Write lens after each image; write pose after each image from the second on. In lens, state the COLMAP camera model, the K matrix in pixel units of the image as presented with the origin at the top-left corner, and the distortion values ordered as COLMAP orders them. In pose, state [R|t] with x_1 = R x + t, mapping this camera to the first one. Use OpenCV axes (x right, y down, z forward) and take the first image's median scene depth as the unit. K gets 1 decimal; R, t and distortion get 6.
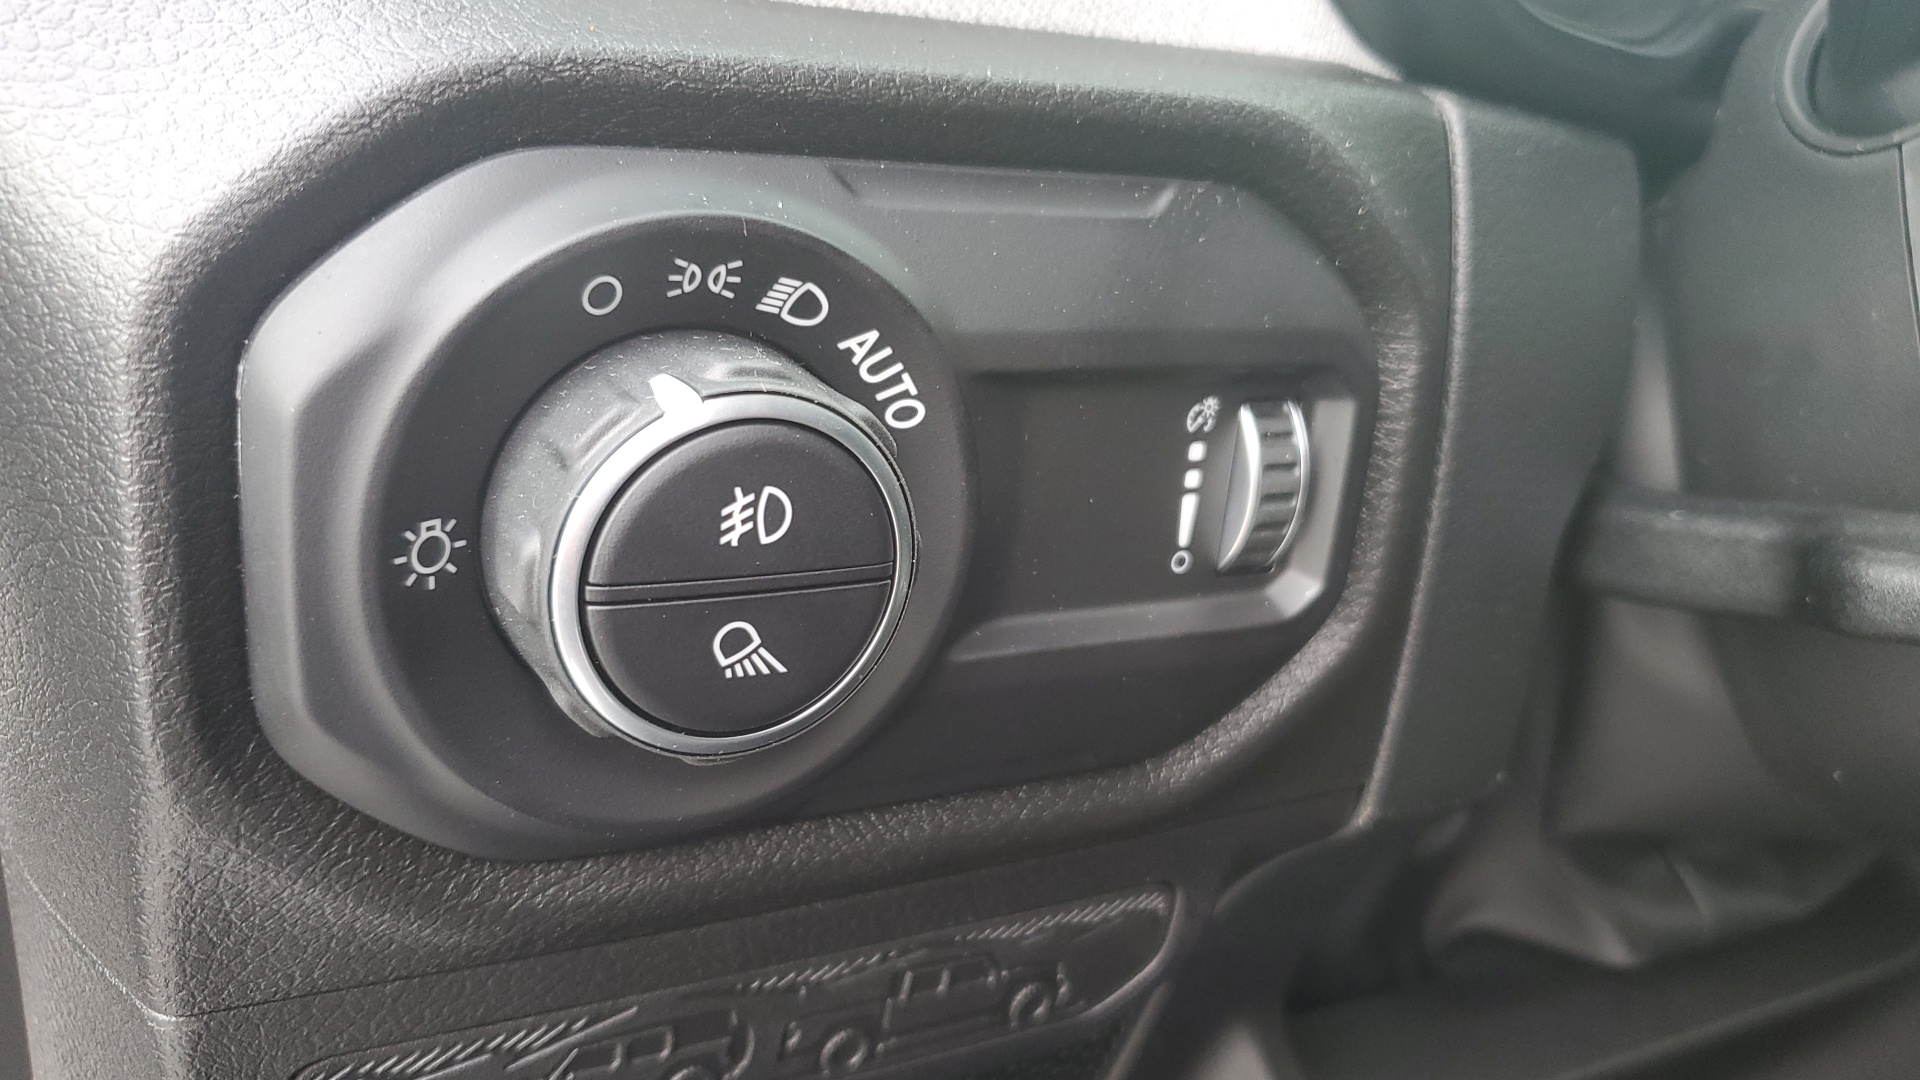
lens RADIAL K [[1576.5, 0, 960.0], [0, 1576.5, 540.0], [0, 0, 1]] dist [0.129687, -0.233780]
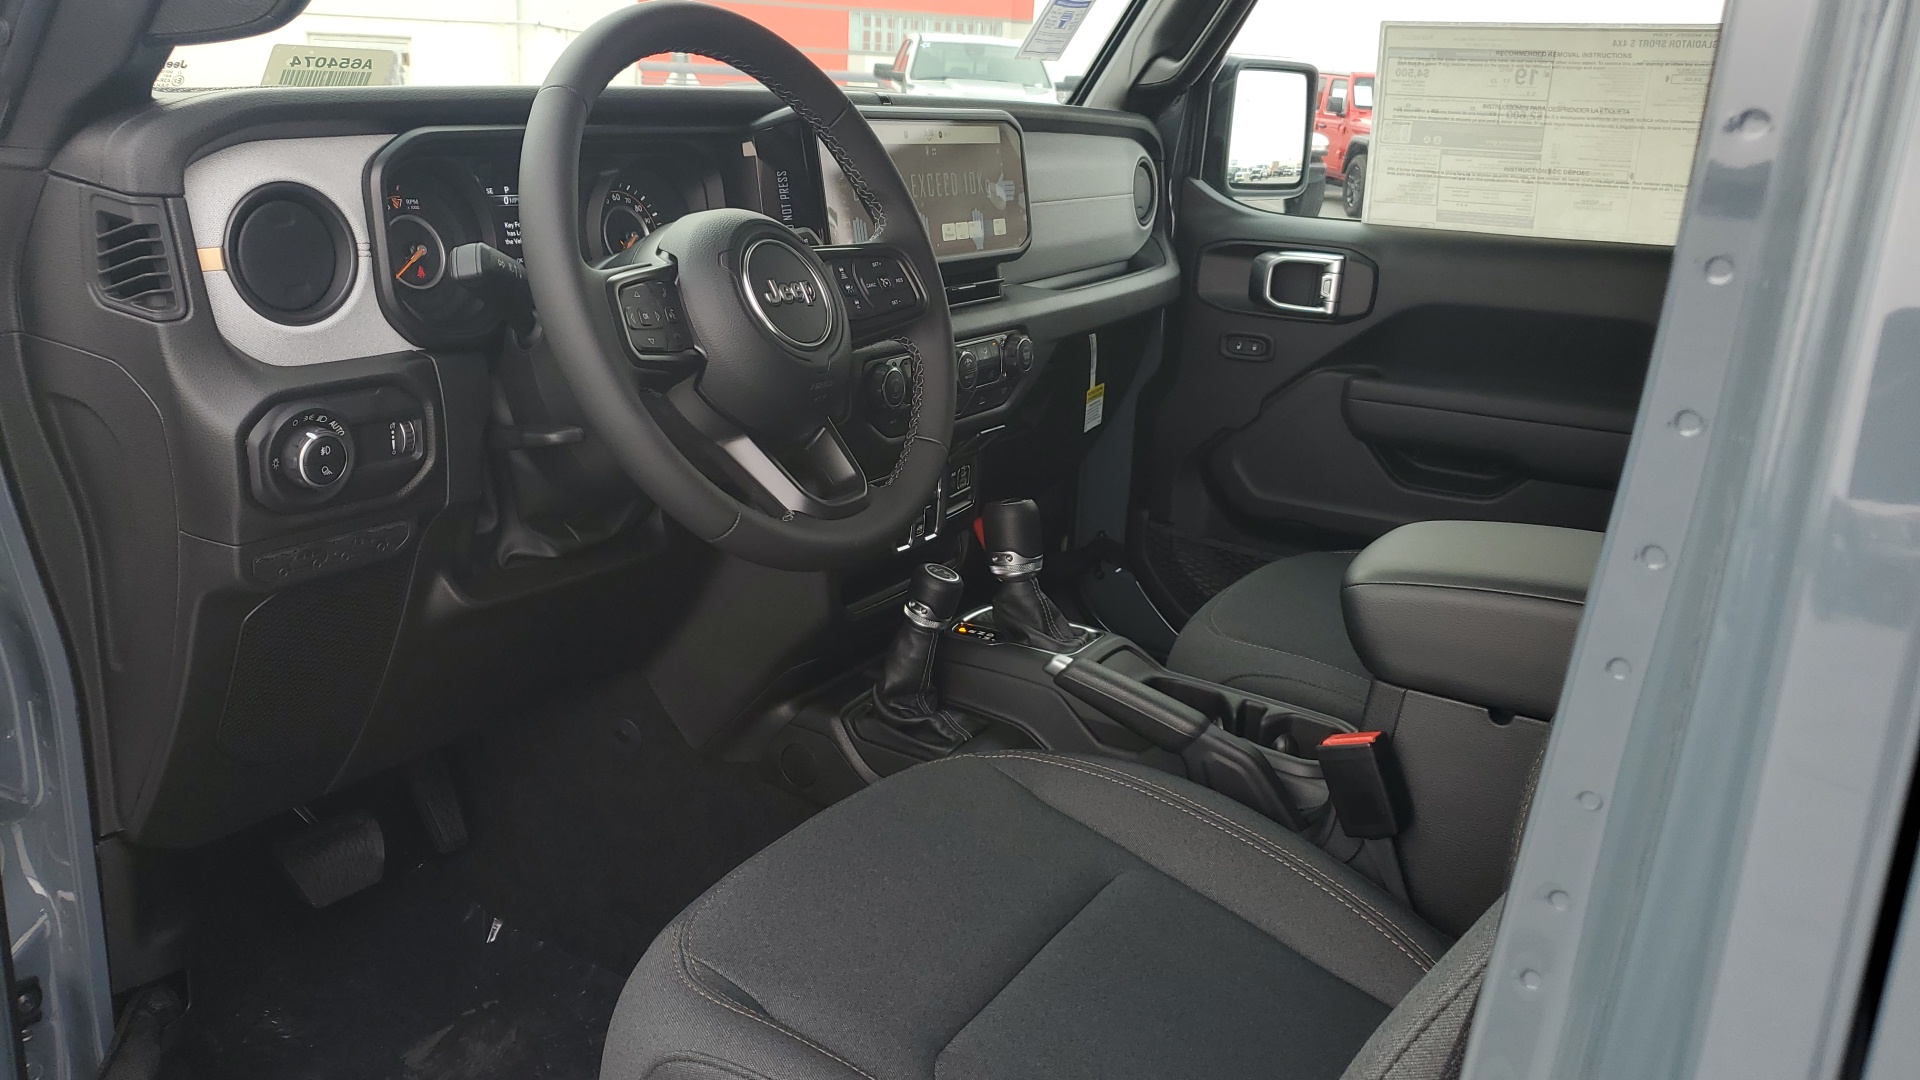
lens RADIAL K [[1498.7, 0, 960.0], [0, 1498.7, 540.0], [0, 0, 1]] dist [-0.099062, 0.244489]
pose [[0.882517, -0.178965, 0.434897, -0.506876], [0.165009, 0.983805, 0.070000, 0.330404], [-0.440381, 0.009986, 0.897755, -5.375884]]
